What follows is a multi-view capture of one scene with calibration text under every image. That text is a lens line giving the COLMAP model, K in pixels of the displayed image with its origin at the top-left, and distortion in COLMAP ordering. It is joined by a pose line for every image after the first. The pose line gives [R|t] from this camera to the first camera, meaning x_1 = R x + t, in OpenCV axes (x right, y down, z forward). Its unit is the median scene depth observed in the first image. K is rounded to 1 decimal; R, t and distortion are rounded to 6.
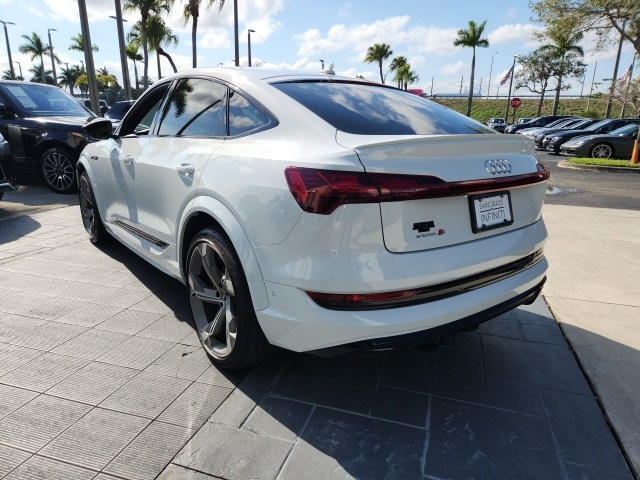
lens RADIAL K [[429.5, 0, 325.4], [0, 429.5, 236.0], [0, 0, 1]] dist [0.074009, -0.064240]
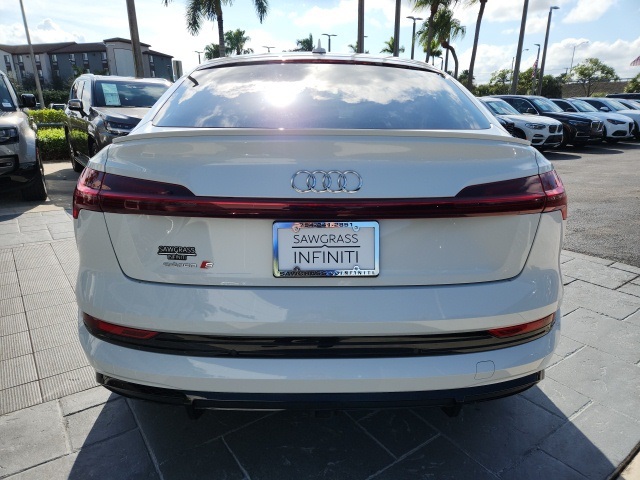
lens RADIAL K [[430.4, 0, 318.5], [0, 430.4, 240.5], [0, 0, 1]] dist [0.070663, -0.056615]
pose [[0.792677, 0.156333, -0.589257, 0.107963], [-0.142882, 0.987281, 0.069723, -0.016265], [0.592662, 0.028926, 0.804932, 0.068669]]
